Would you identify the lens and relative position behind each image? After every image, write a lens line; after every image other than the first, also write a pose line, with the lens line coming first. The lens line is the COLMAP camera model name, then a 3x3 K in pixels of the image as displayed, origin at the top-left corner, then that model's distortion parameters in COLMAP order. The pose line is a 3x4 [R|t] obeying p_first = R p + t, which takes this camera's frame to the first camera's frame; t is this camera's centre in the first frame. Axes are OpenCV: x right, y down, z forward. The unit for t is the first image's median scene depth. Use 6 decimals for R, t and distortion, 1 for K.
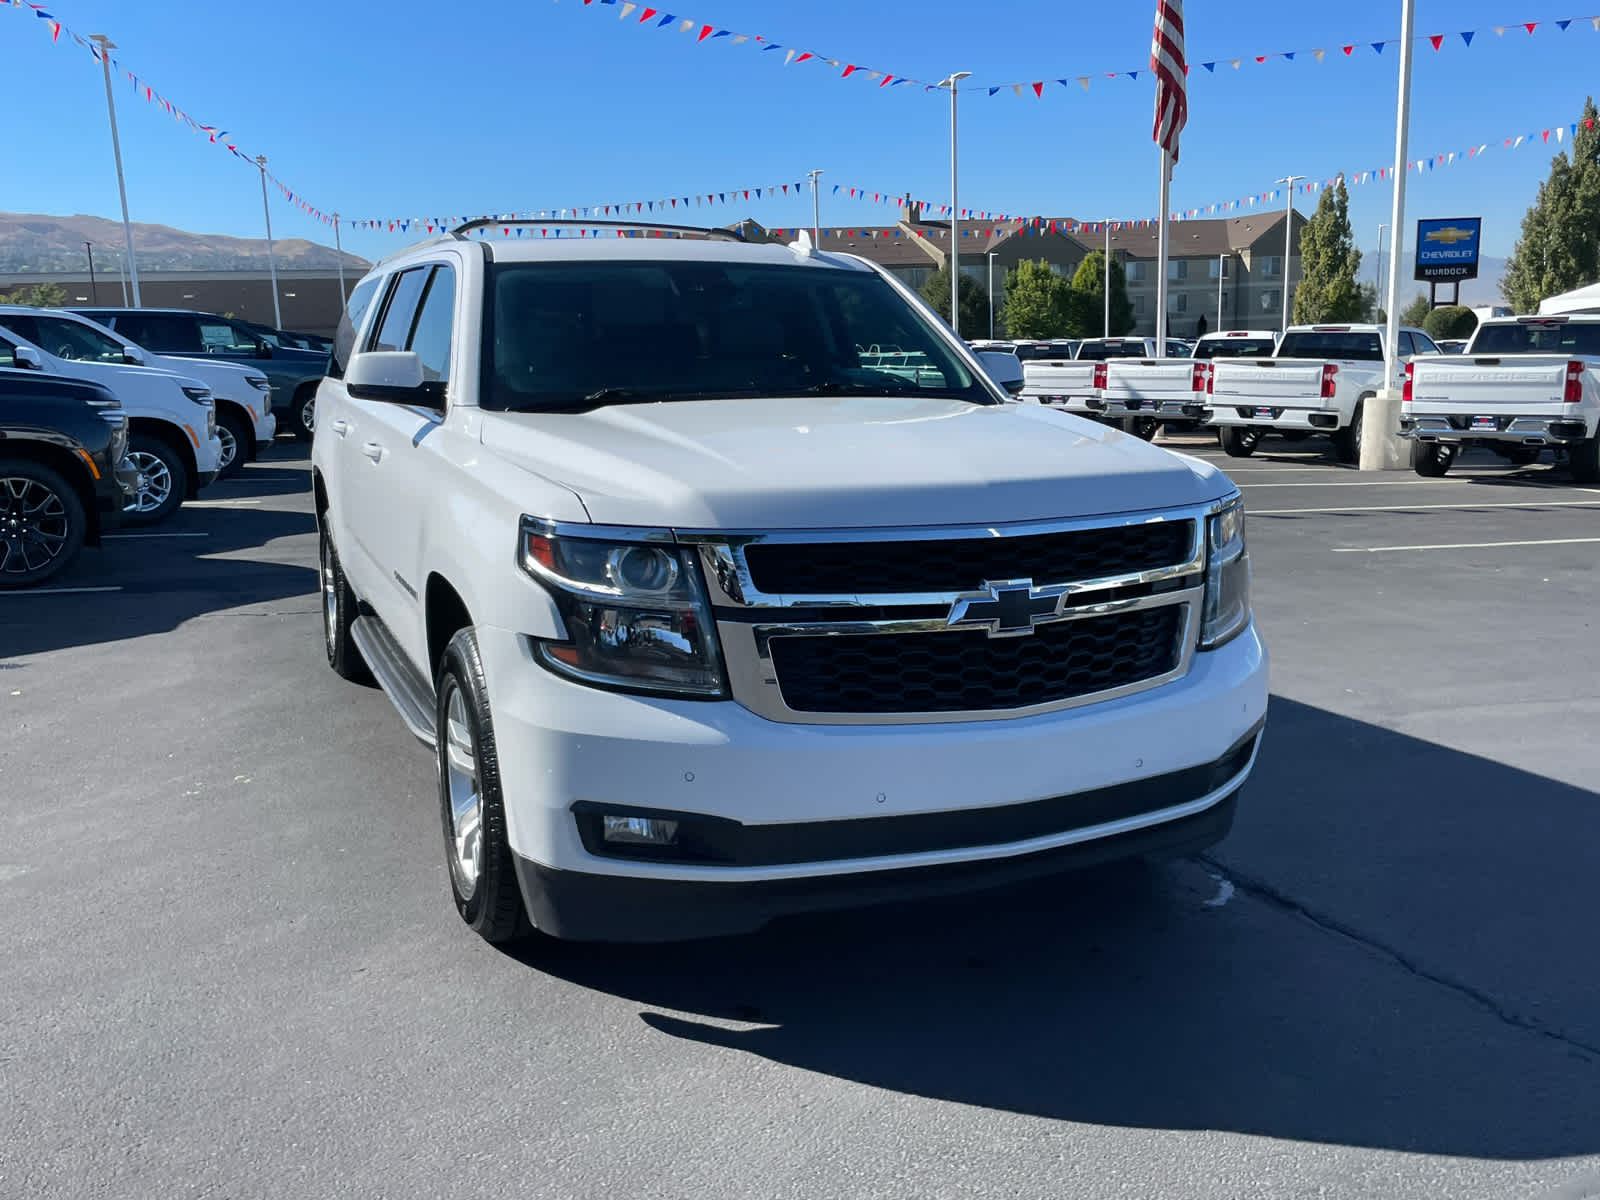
lens RADIAL K [[1438.8, 0, 821.7], [0, 1438.8, 622.2], [0, 0, 1]] dist [0.100207, -0.142959]
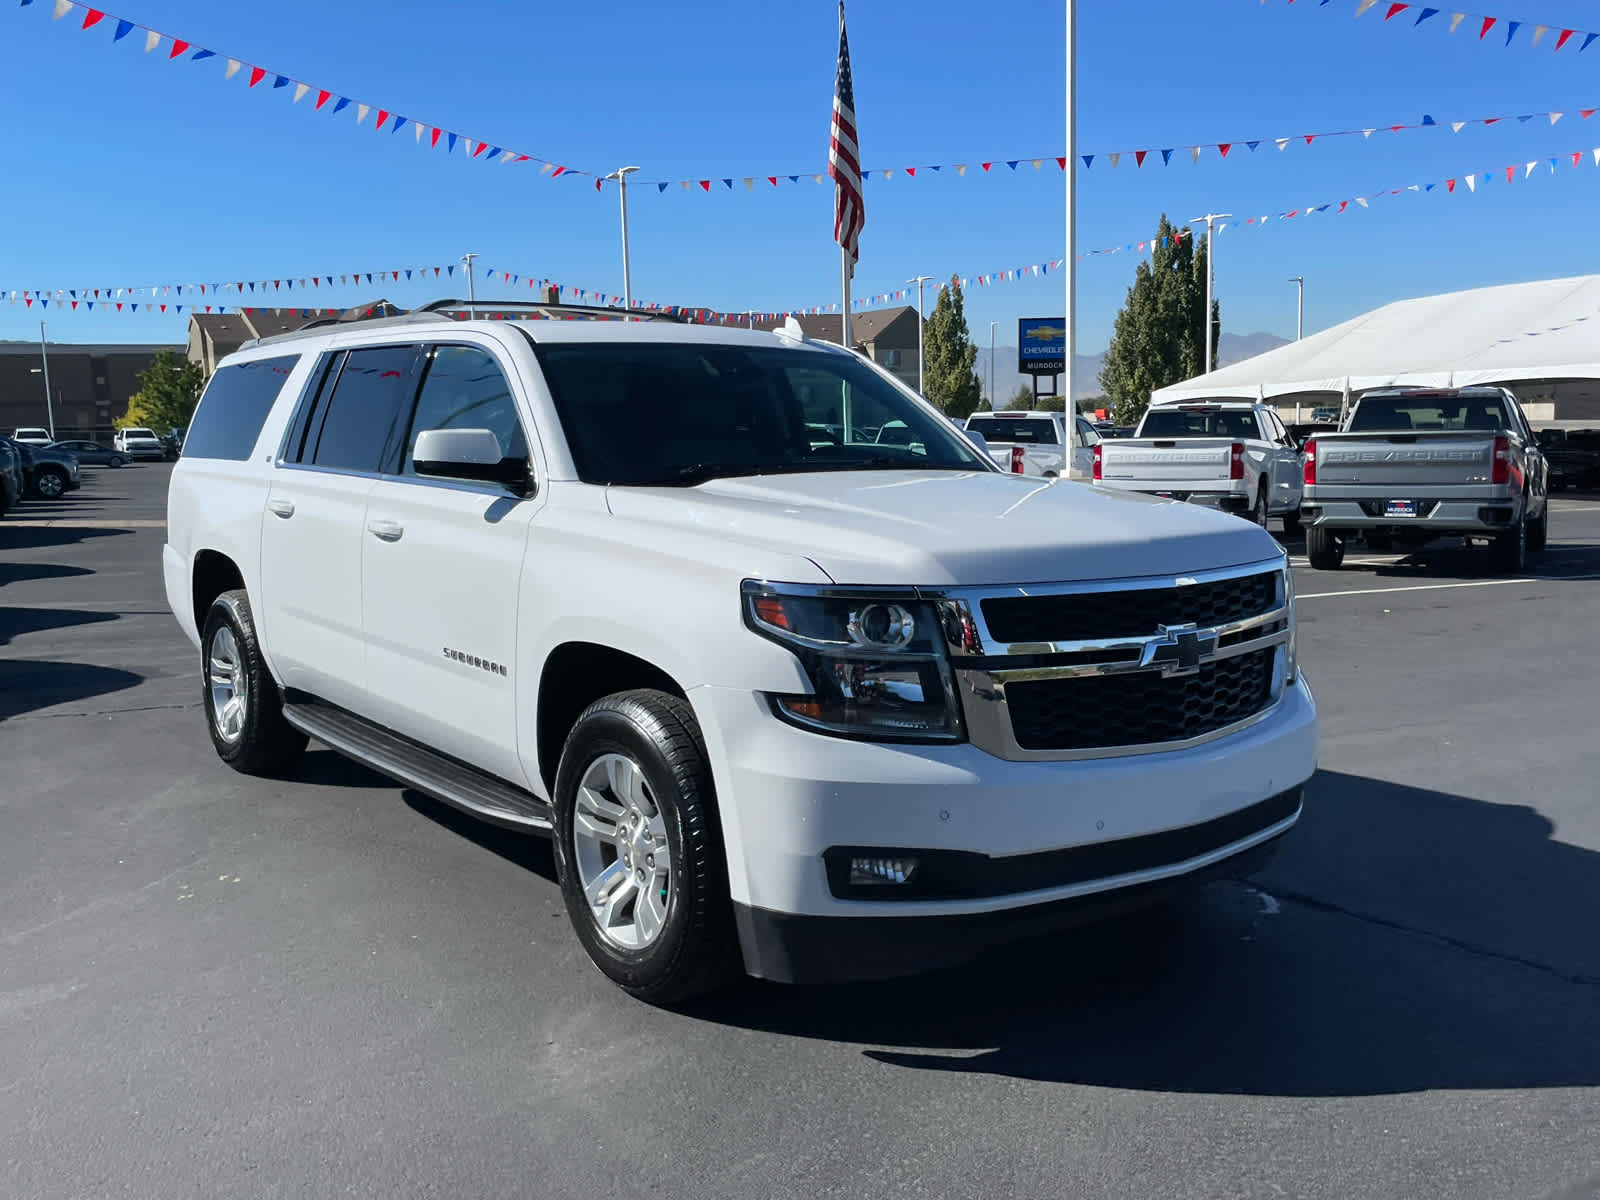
lens RADIAL K [[1434.3, 0, 813.3], [0, 1434.3, 610.2], [0, 0, 1]] dist [0.108020, -0.172401]
pose [[0.969705, -0.029864, 0.242448, -0.288875], [0.045368, 0.997249, -0.058618, 0.008366], [-0.240030, 0.067842, 0.968392, -0.018337]]
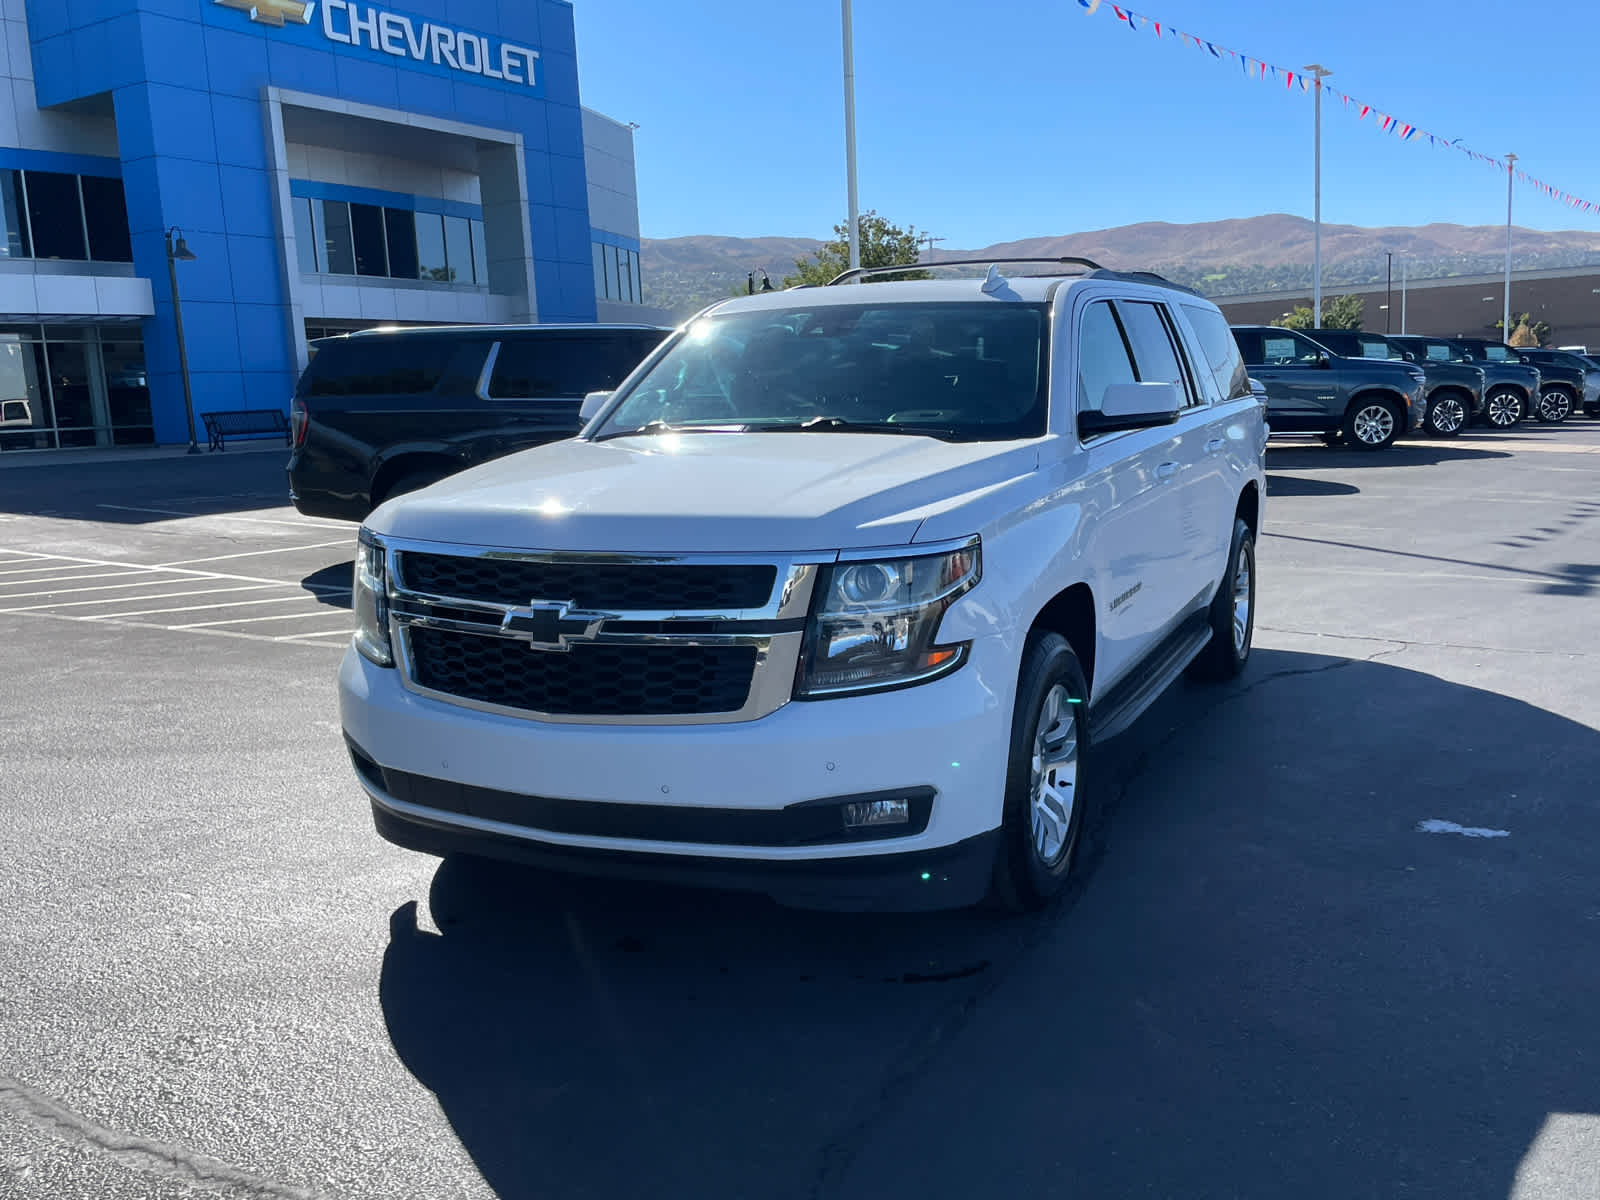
lens RADIAL K [[1438.8, 0, 821.7], [0, 1438.8, 622.2], [0, 0, 1]] dist [0.100207, -0.142959]
pose [[0.663156, 0.116468, -0.739364, 0.767108], [-0.117368, 0.991780, 0.050959, -0.065567], [0.739222, 0.052983, 0.671375, 0.266871]]
